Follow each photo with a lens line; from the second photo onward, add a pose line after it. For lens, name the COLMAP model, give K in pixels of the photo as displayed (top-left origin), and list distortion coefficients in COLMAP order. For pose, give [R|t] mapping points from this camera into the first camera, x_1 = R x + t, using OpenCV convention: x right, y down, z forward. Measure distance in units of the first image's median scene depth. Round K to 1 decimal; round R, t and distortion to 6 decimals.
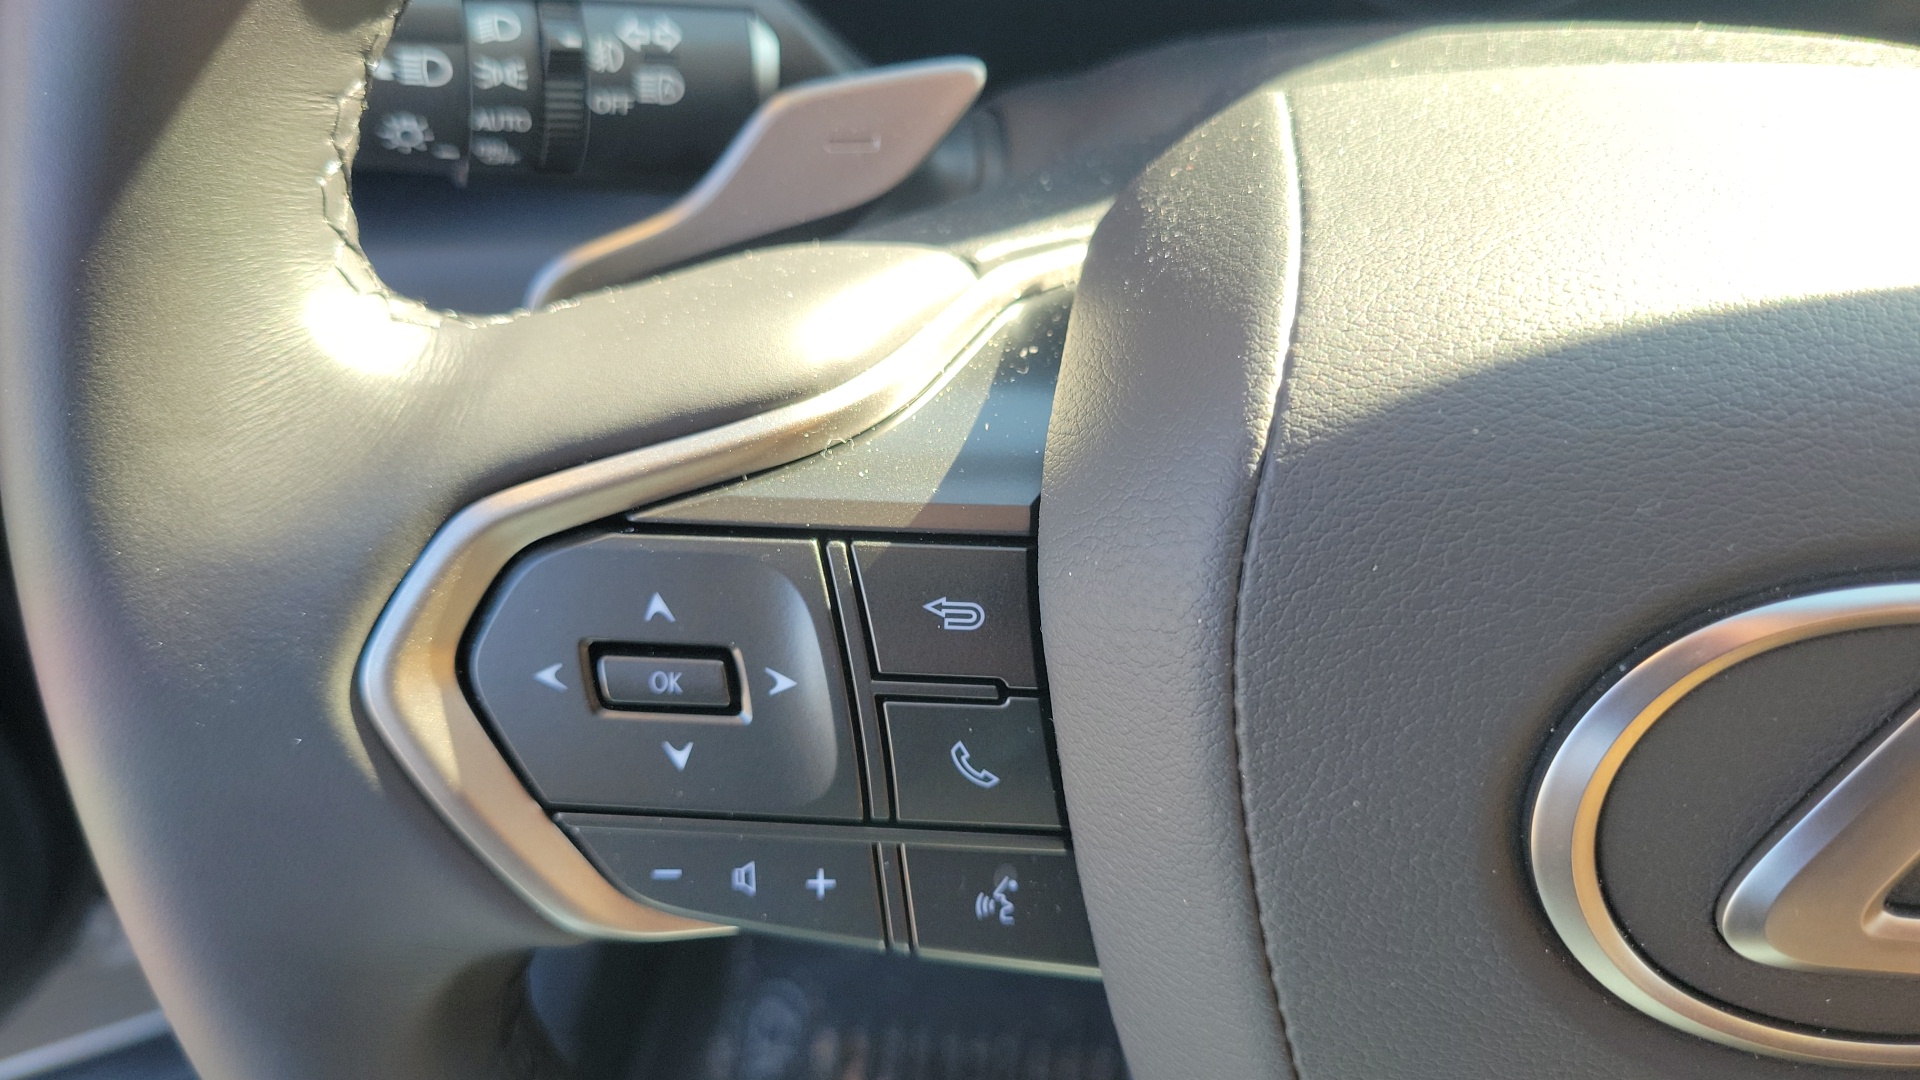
lens RADIAL K [[1465.8, 0, 940.9], [0, 1465.8, 530.1], [0, 0, 1]] dist [0.030675, -0.023078]
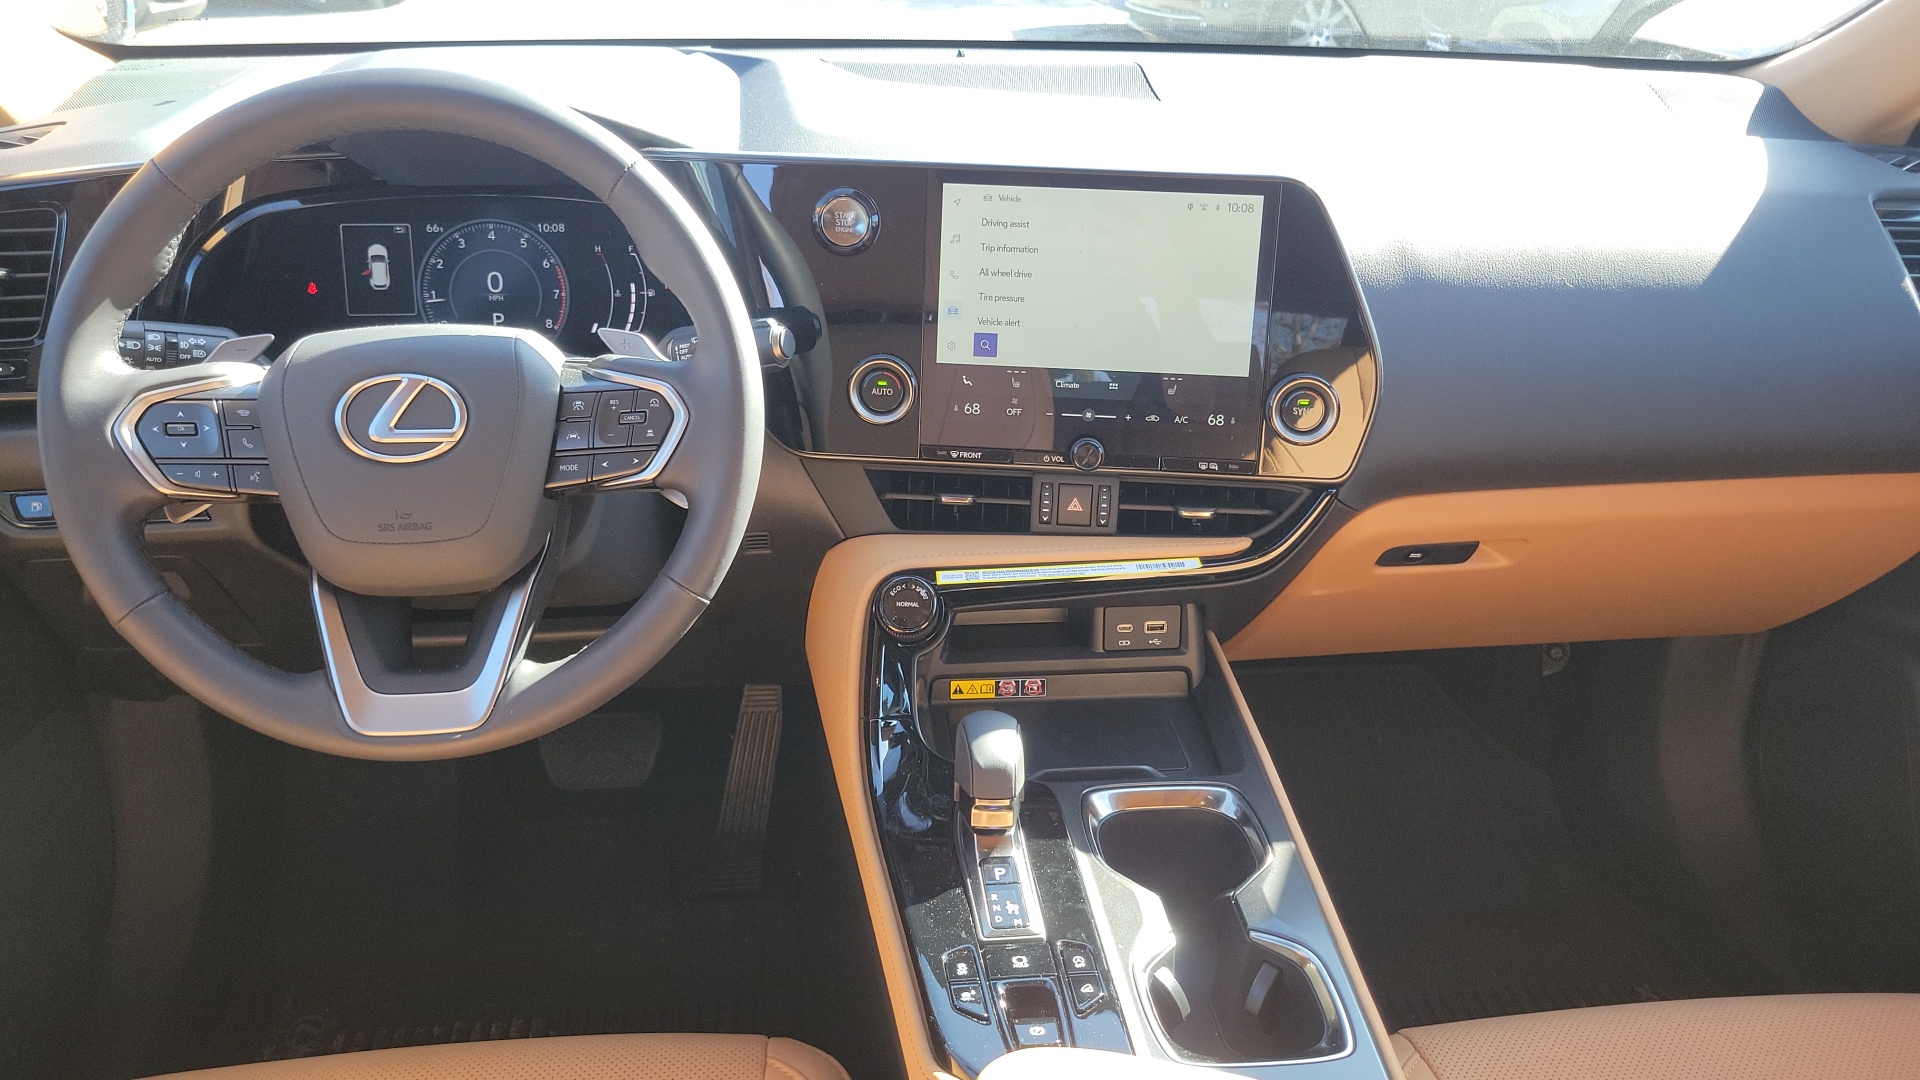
lens RADIAL K [[1465.8, 0, 956.1], [0, 1465.8, 529.5], [0, 0, 1]] dist [0.030675, -0.023078]
pose [[0.974918, -0.039229, 0.219080, 1.269595], [0.117467, 0.926772, -0.356785, 2.514035], [-0.189041, 0.373570, 0.908135, -3.932357]]
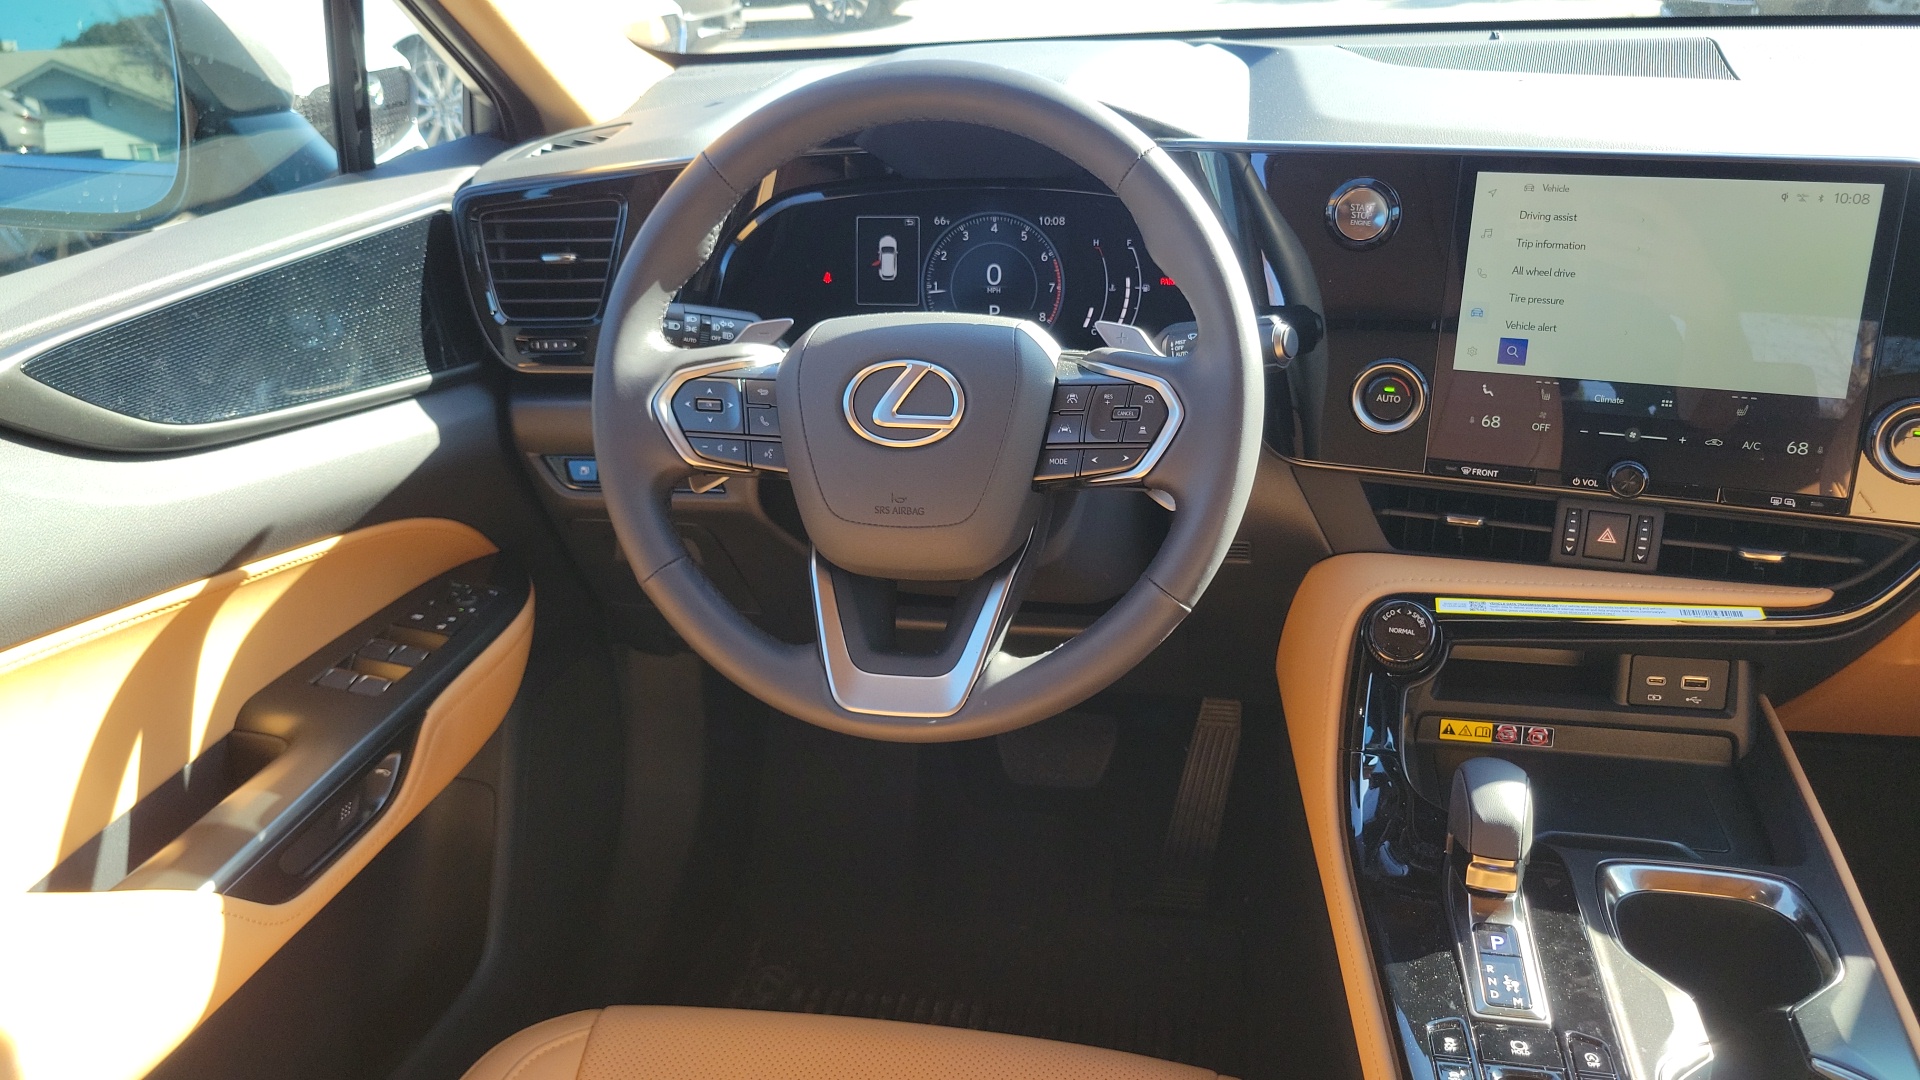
lens RADIAL K [[1465.8, 0, 950.2], [0, 1465.8, 528.2], [0, 0, 1]] dist [0.030675, -0.023078]
pose [[0.995810, 0.032488, -0.085479, 1.150306], [-0.062029, 0.926807, -0.370380, 2.424056], [0.067190, 0.374130, 0.924939, -3.690786]]
